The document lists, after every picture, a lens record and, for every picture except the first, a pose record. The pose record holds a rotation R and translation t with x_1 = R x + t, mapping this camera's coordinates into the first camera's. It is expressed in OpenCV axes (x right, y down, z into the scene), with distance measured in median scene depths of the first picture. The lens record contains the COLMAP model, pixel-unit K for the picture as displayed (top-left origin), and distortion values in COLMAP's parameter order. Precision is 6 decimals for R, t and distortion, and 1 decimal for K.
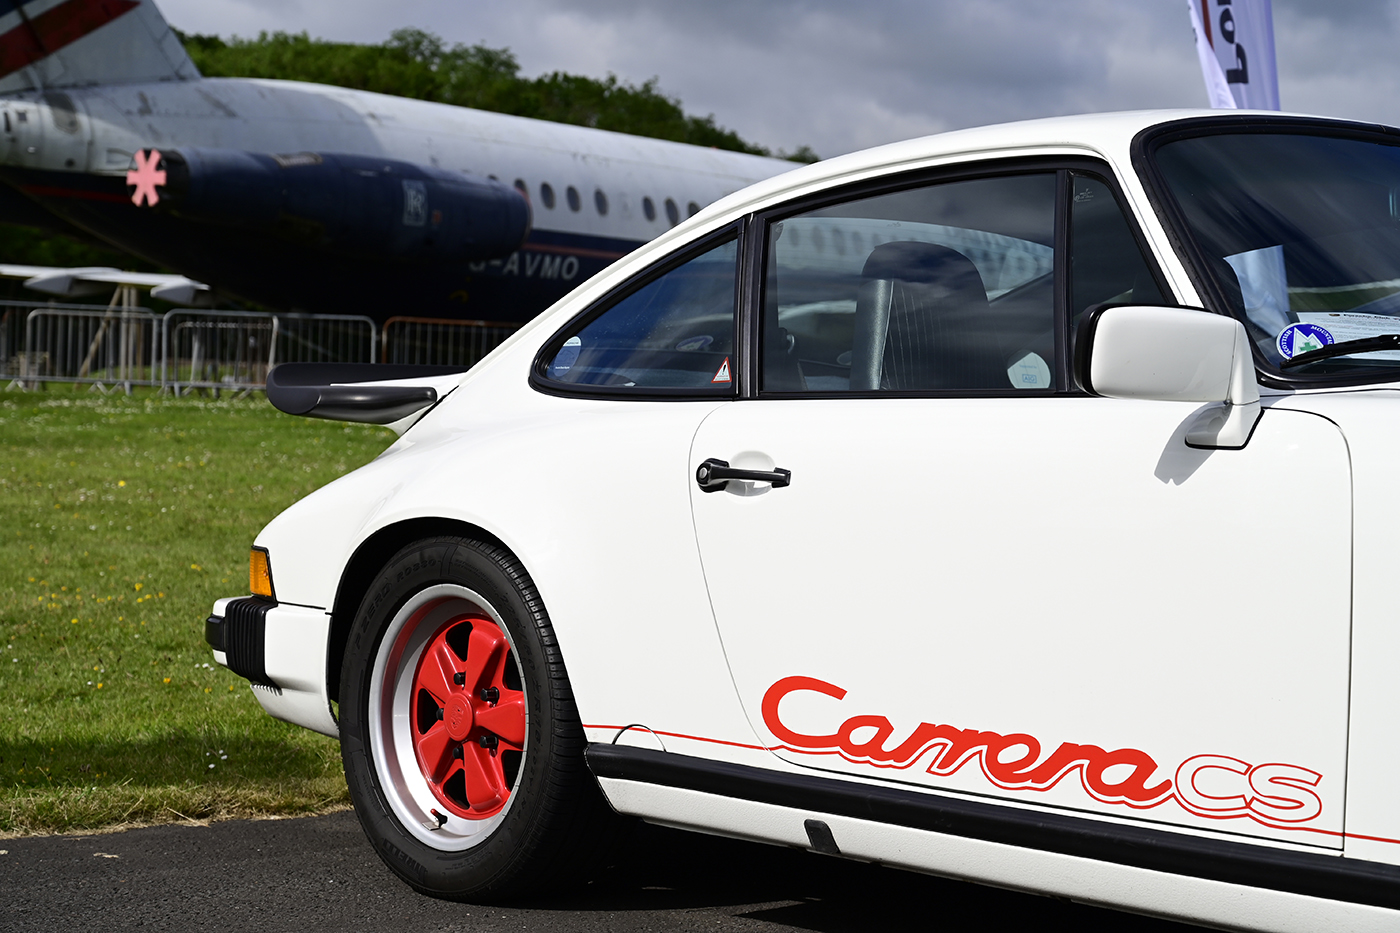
lens RADIAL K [[2708.1, 0, 706.2], [0, 2708.1, 461.9], [0, 0, 1]] dist [-0.009740, 0.000000]
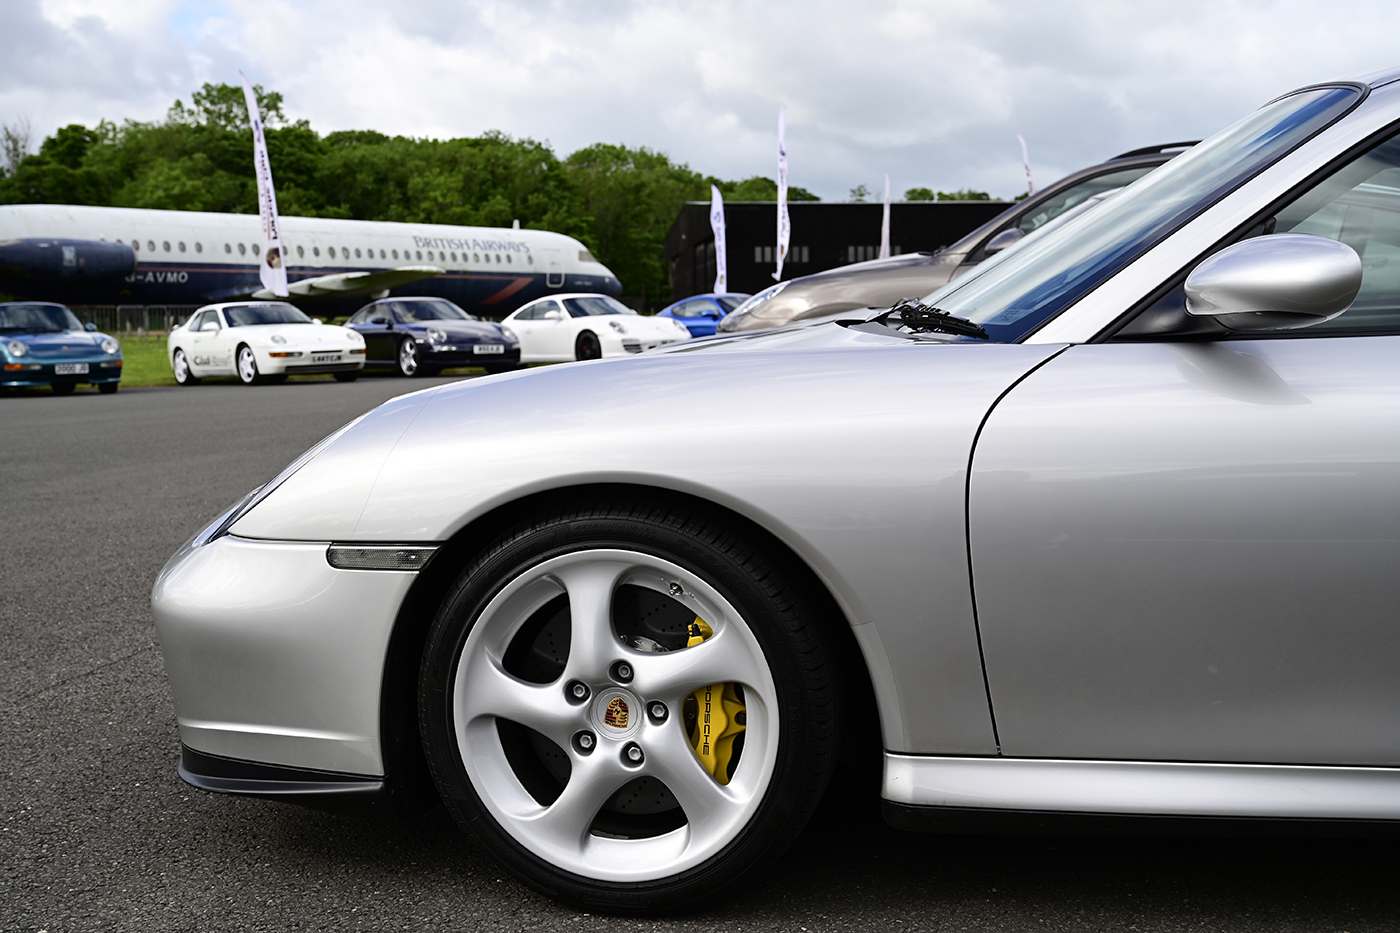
lens RADIAL K [[1590.4, 0, 696.8], [0, 1590.4, 468.4], [0, 0, 1]] dist [0.023097, 0.000000]
pose [[0.992885, -0.041904, -0.111465, 4.257434], [0.049675, 0.996456, 0.067883, 0.162902], [0.108225, -0.072937, 0.991447, -2.502145]]
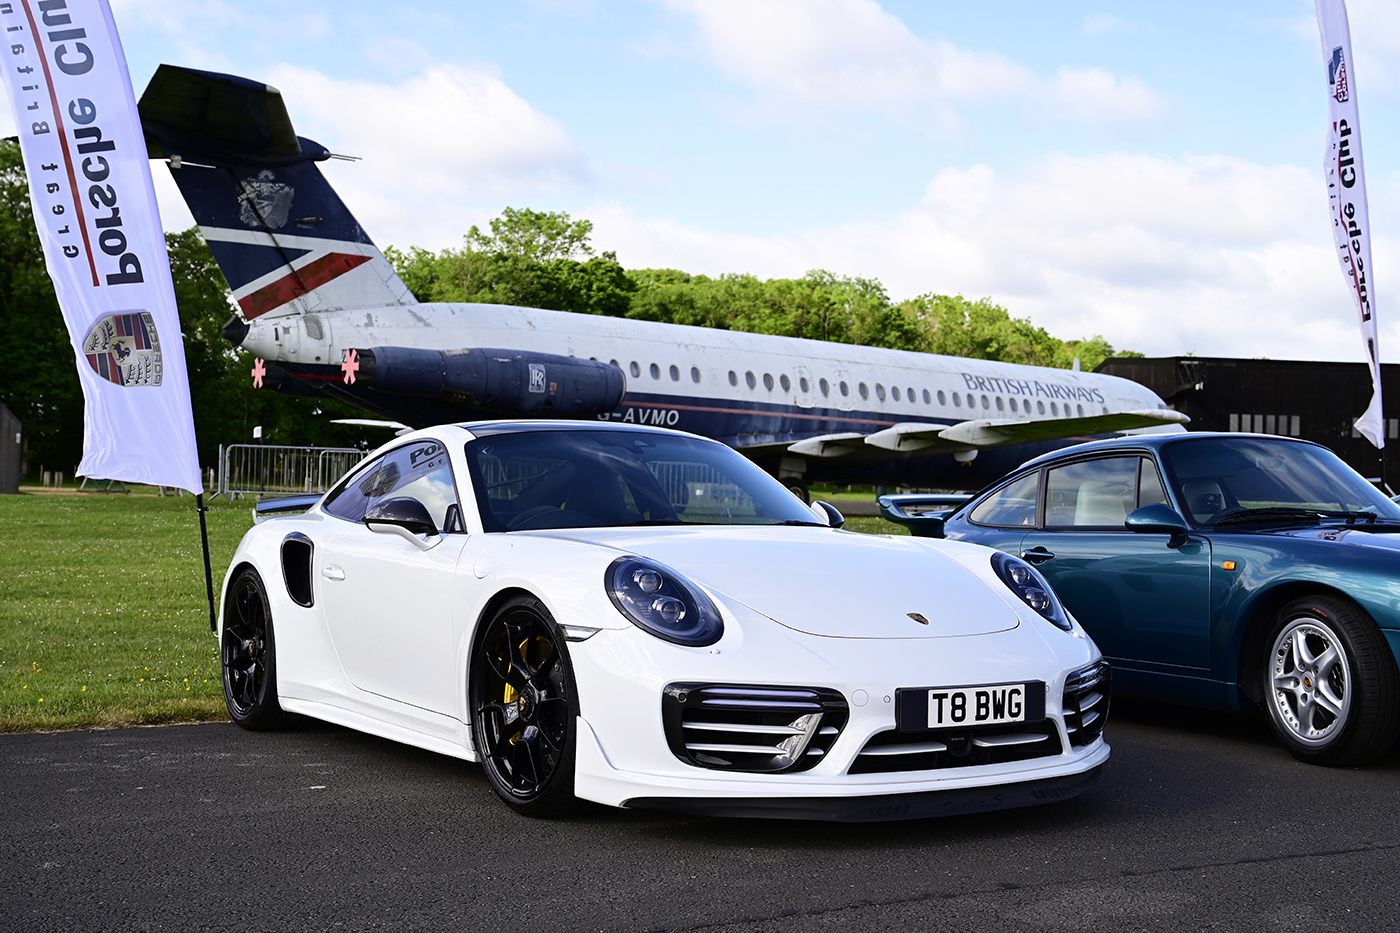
lens RADIAL K [[1700.0, 0, 736.5], [0, 1700.0, 462.2], [0, 0, 1]] dist [-0.026789, 0.000000]
pose [[0.977748, -0.013578, -0.209344, 1.516665], [0.004132, 0.998956, -0.045495, -0.013832], [0.209743, 0.043618, 0.976783, 0.488153]]
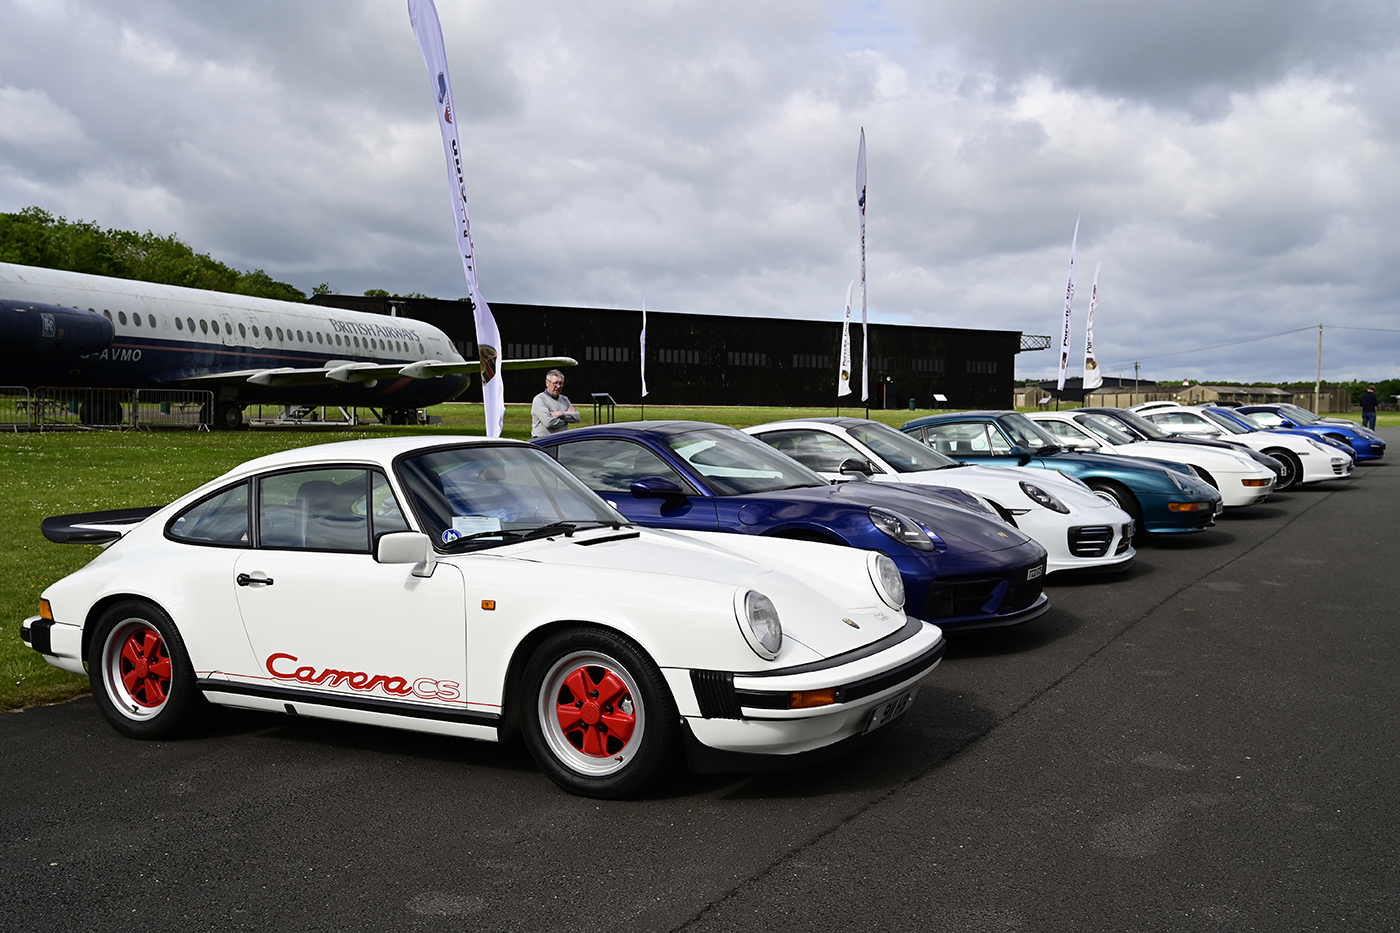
lens RADIAL K [[1349.6, 0, 699.7], [0, 1349.6, 472.2], [0, 0, 1]] dist [-0.008492, 0.000000]
pose [[0.939799, -0.043740, 0.338918, -0.018598], [0.031243, 0.998619, 0.042246, -0.129511], [-0.340298, -0.029114, 0.939867, -0.379685]]
